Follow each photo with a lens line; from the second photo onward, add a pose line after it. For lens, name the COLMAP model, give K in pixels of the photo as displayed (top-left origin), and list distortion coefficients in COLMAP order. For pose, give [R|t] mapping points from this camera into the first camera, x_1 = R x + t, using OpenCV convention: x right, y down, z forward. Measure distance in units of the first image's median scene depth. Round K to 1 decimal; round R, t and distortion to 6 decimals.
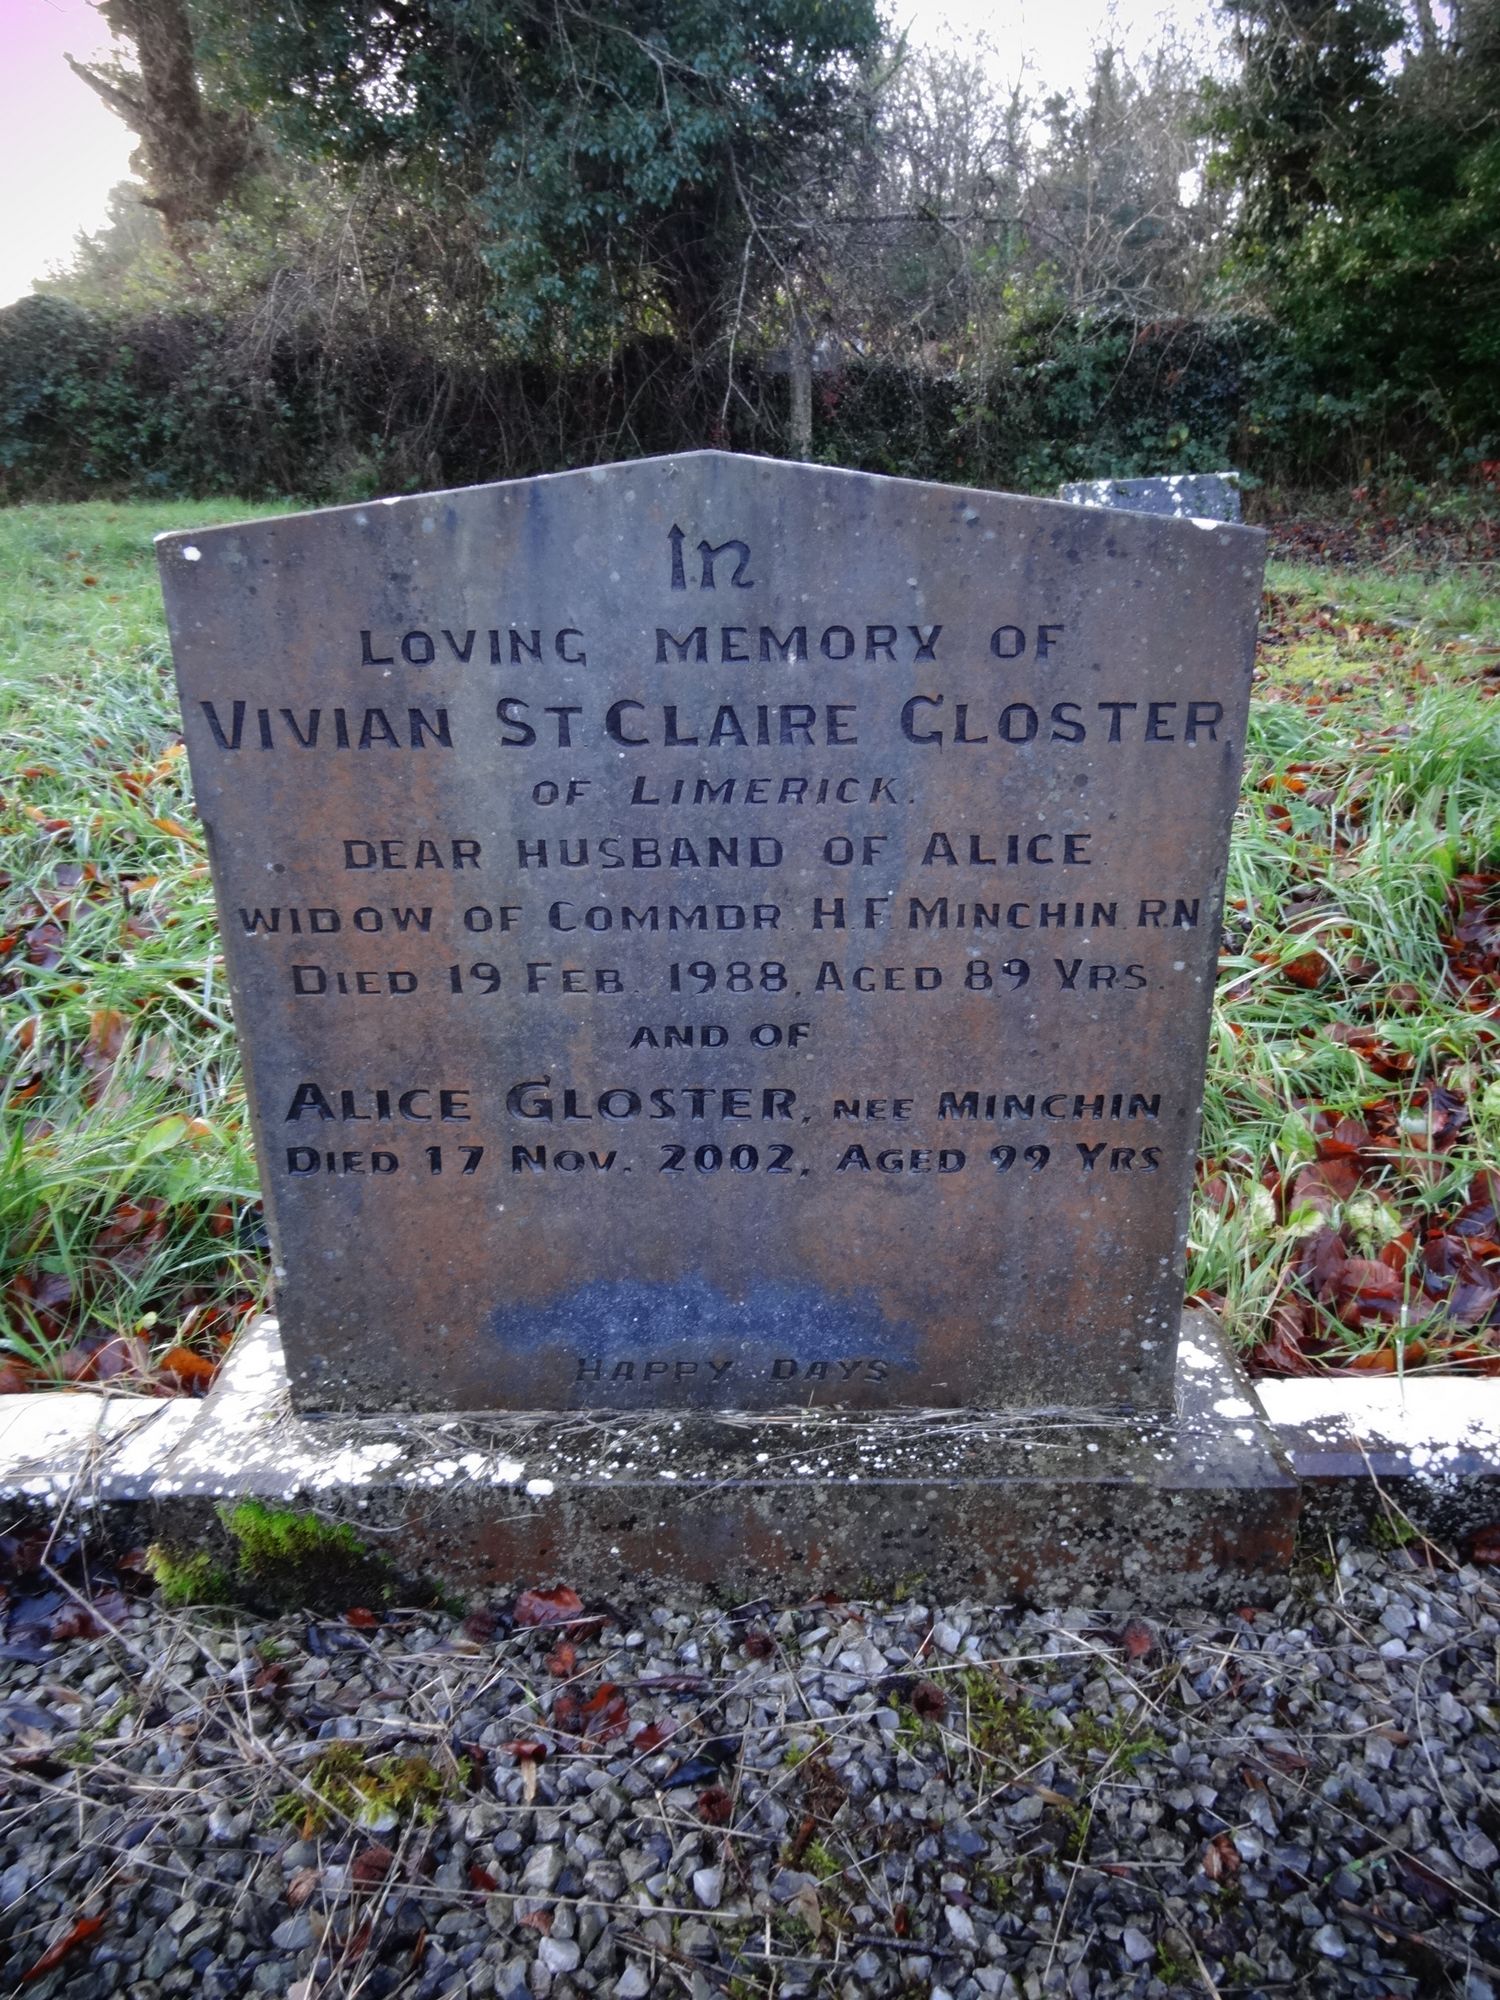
lens RADIAL K [[1382.7, 0, 748.0], [0, 1382.7, 1000.8], [0, 0, 1]] dist [-0.011481, -0.002367]
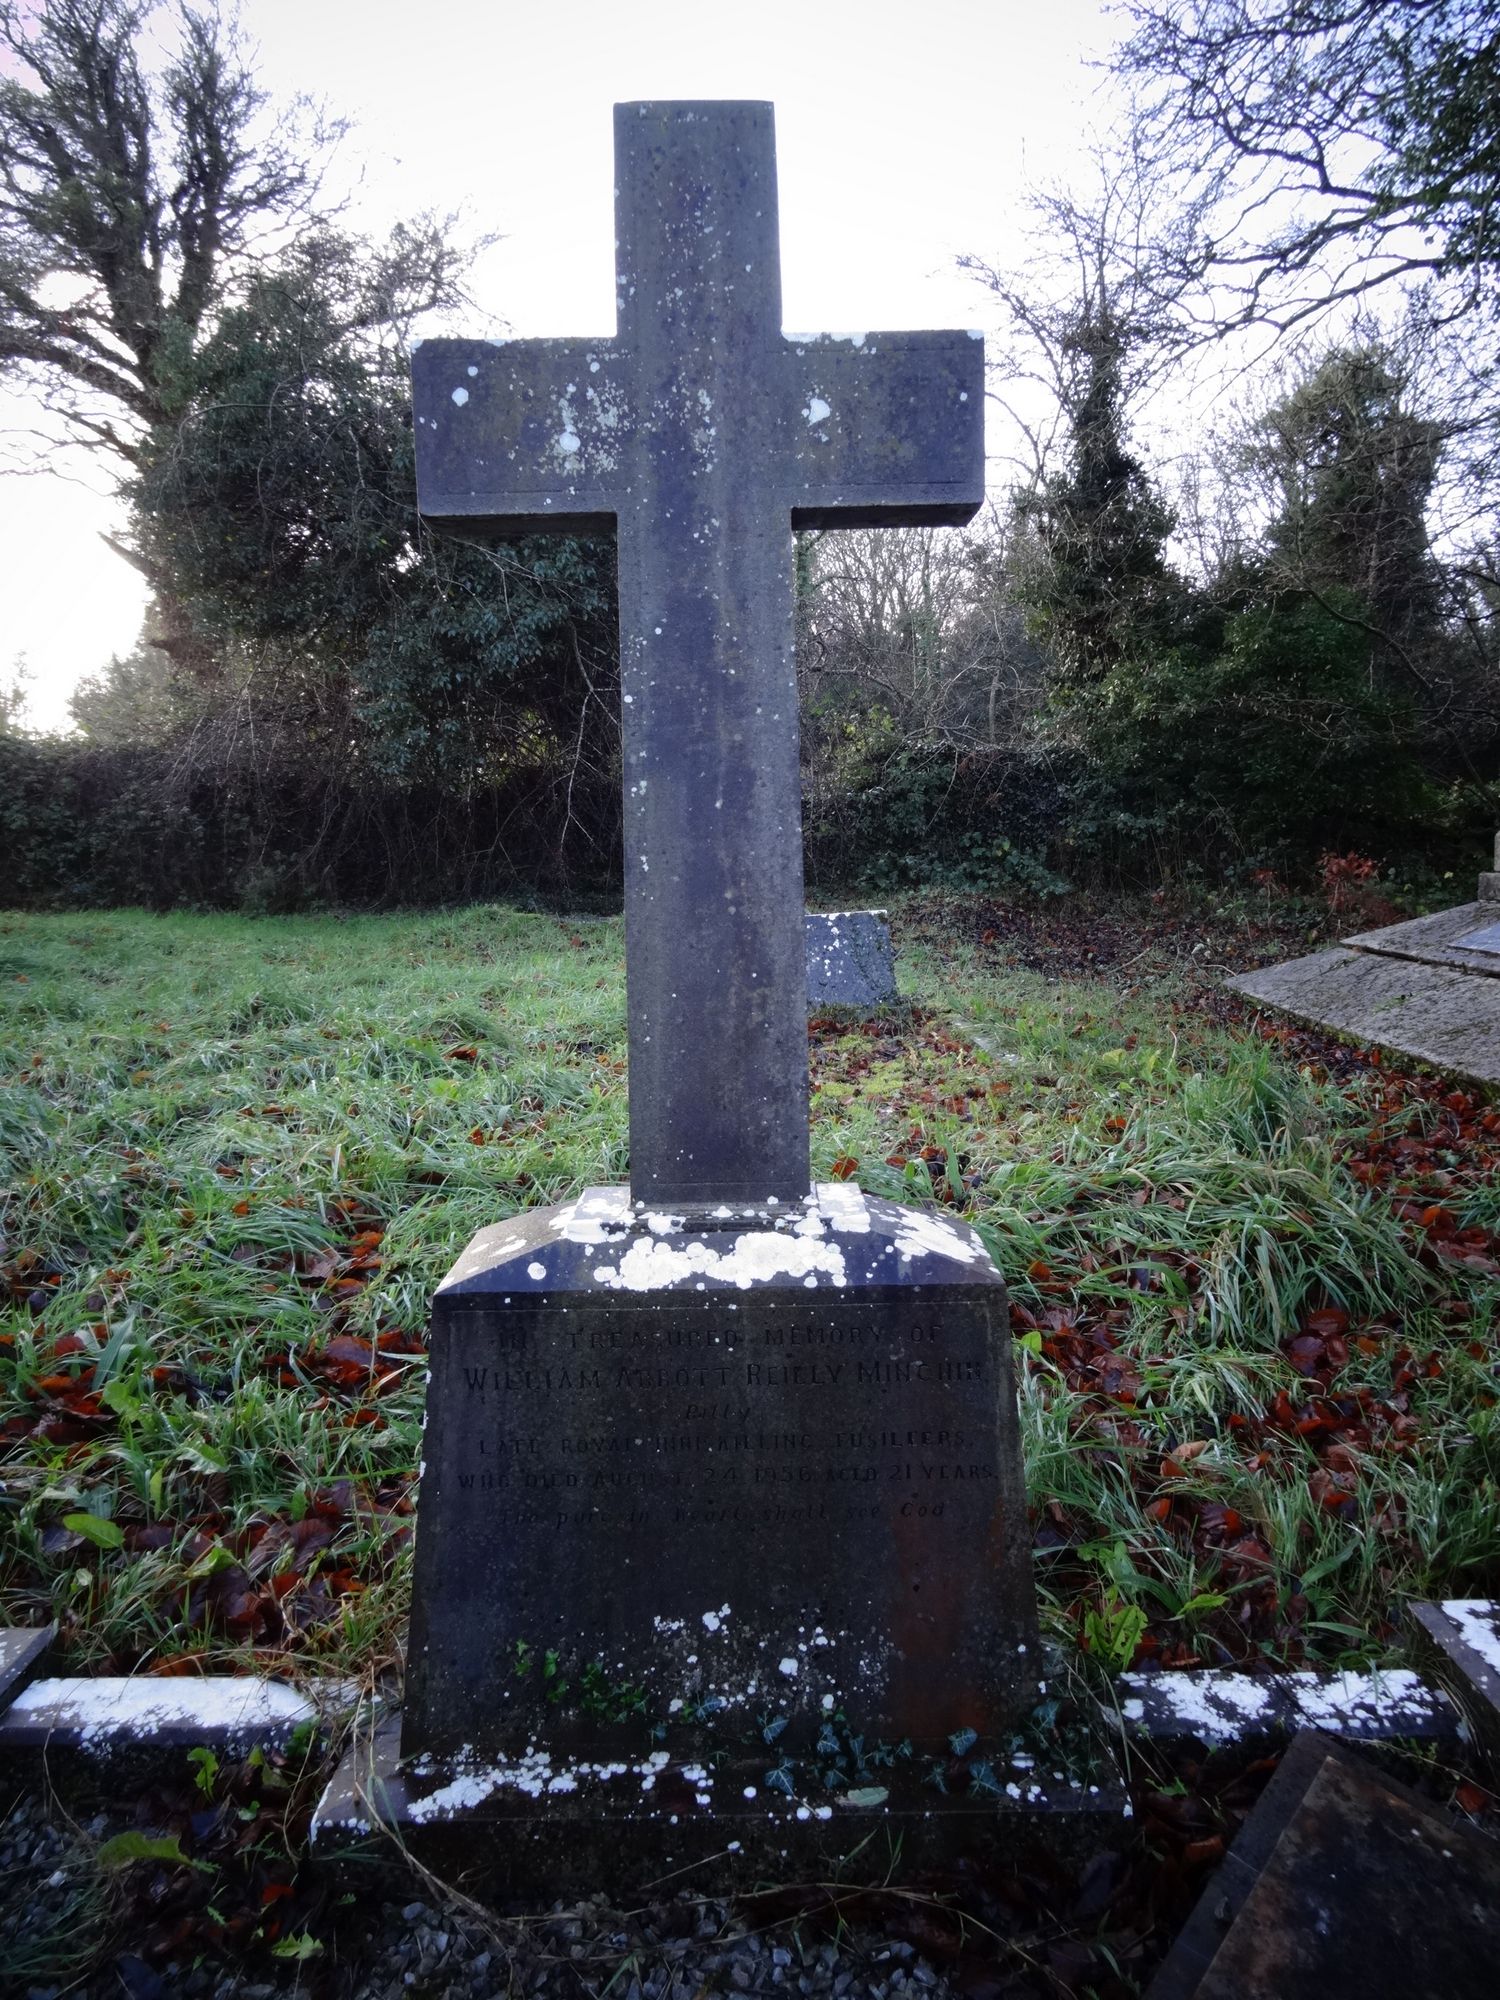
lens RADIAL K [[1382.7, 0, 739.9], [0, 1382.7, 984.3], [0, 0, 1]] dist [-0.011481, -0.002367]
pose [[0.999988, -0.004883, 0.000529, 0.102128], [0.004846, 0.963360, -0.268168, -0.002996], [0.000800, 0.268168, 0.963372, -0.052204]]
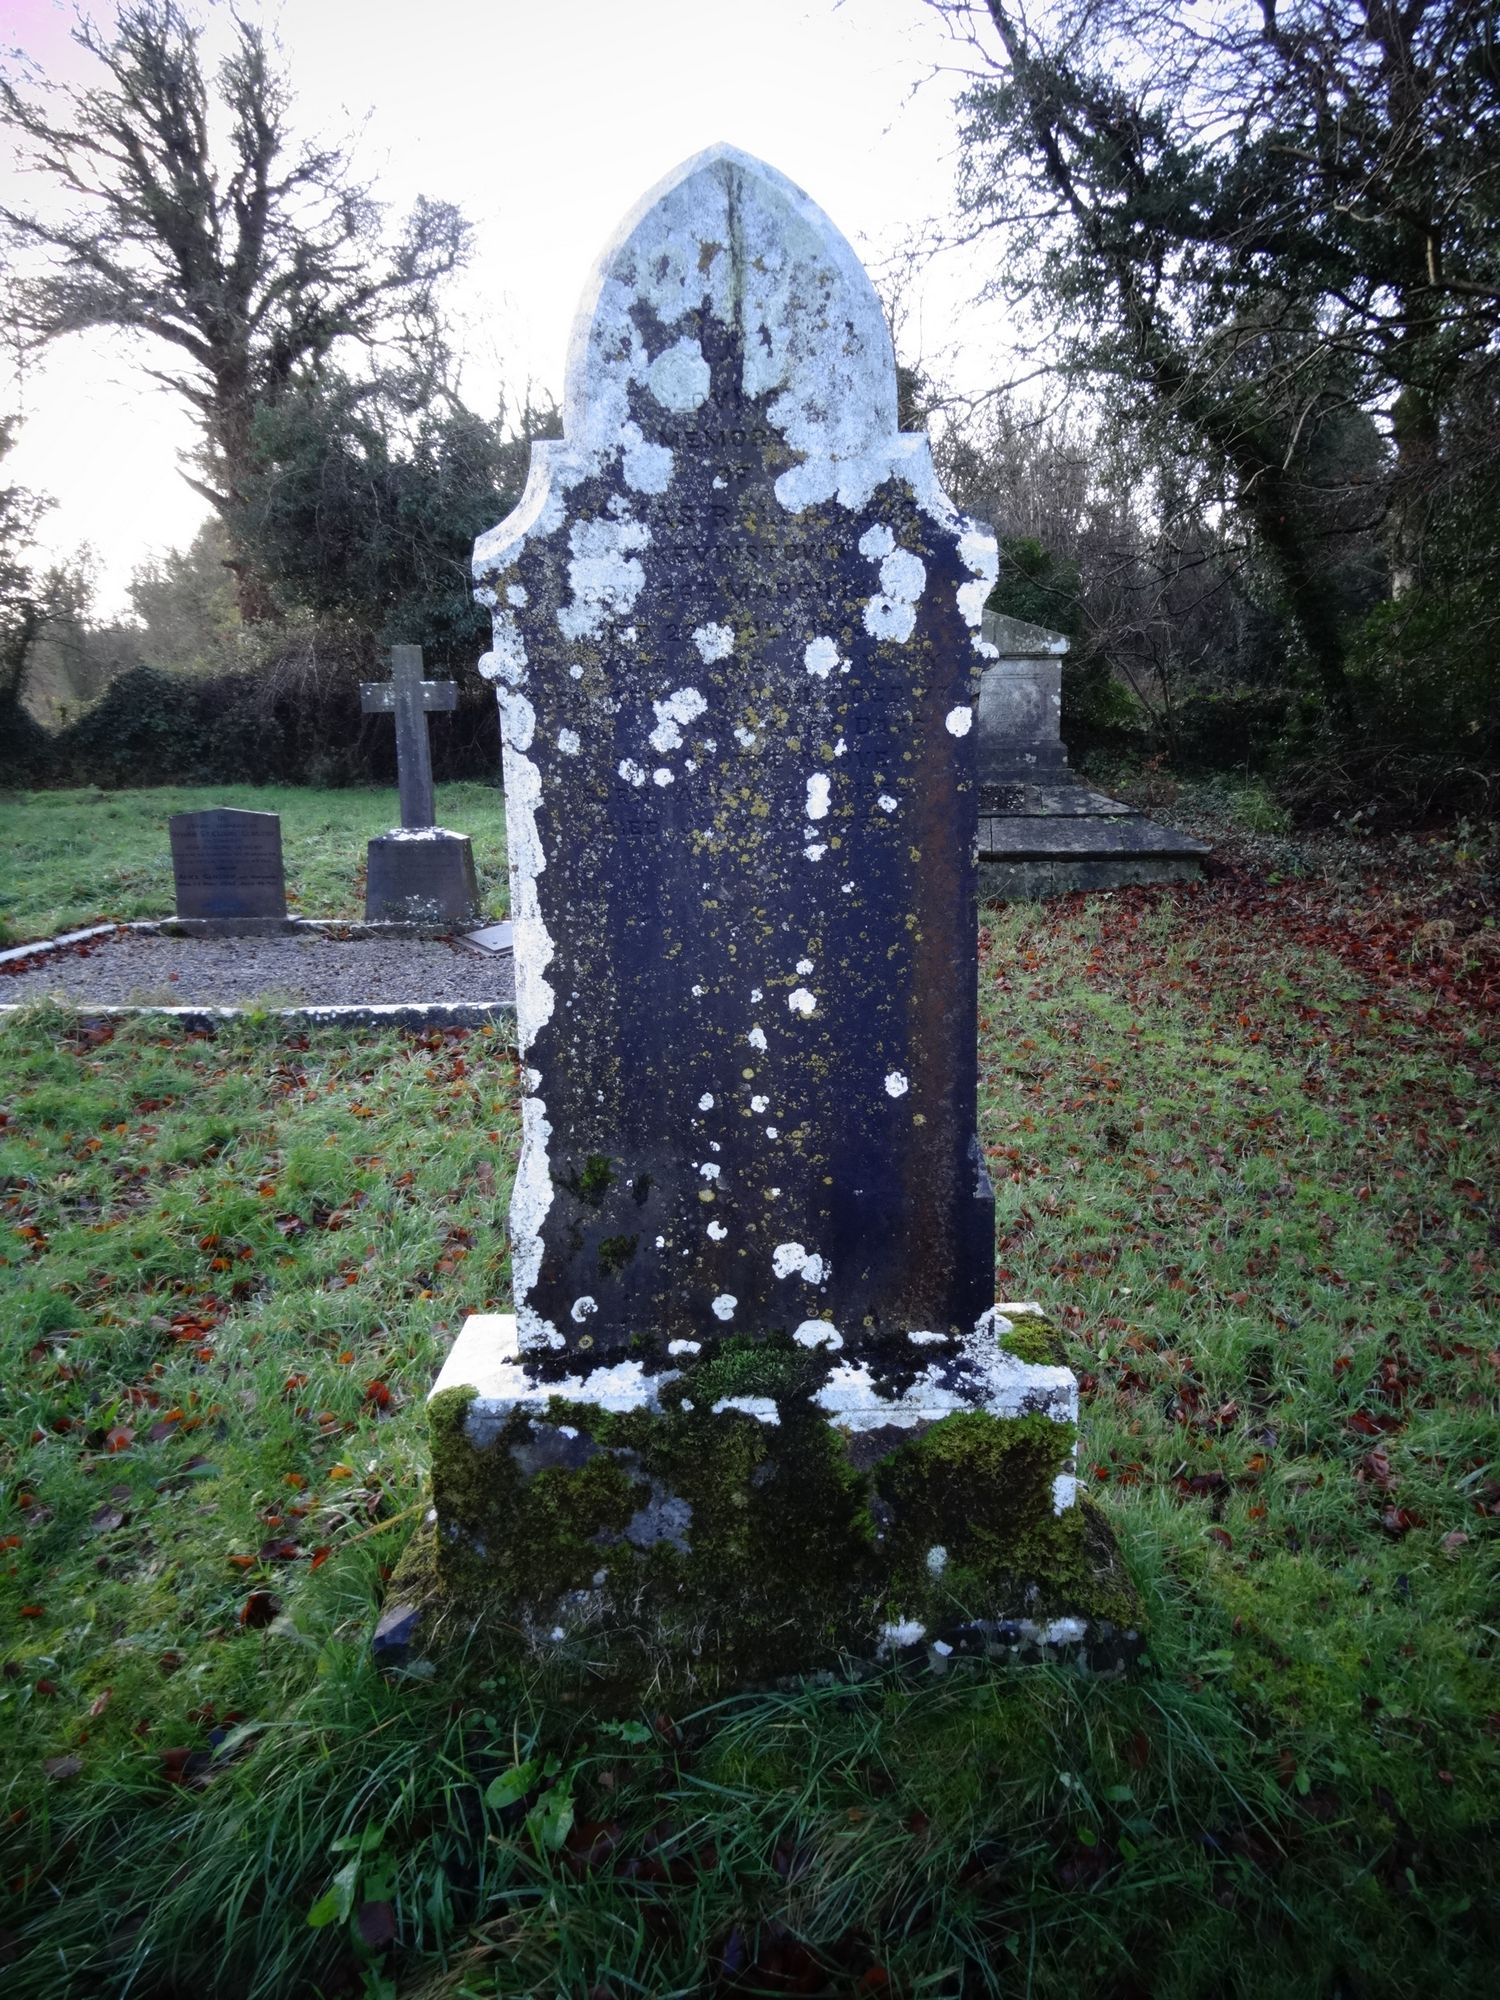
lens RADIAL K [[1382.7, 0, 767.6], [0, 1382.7, 995.1], [0, 0, 1]] dist [-0.011481, -0.002367]
pose [[0.999844, 0.001022, -0.017606, 0.291008], [-0.004155, 0.983862, -0.178883, 0.191301], [0.017140, 0.178929, 0.983713, -0.603774]]
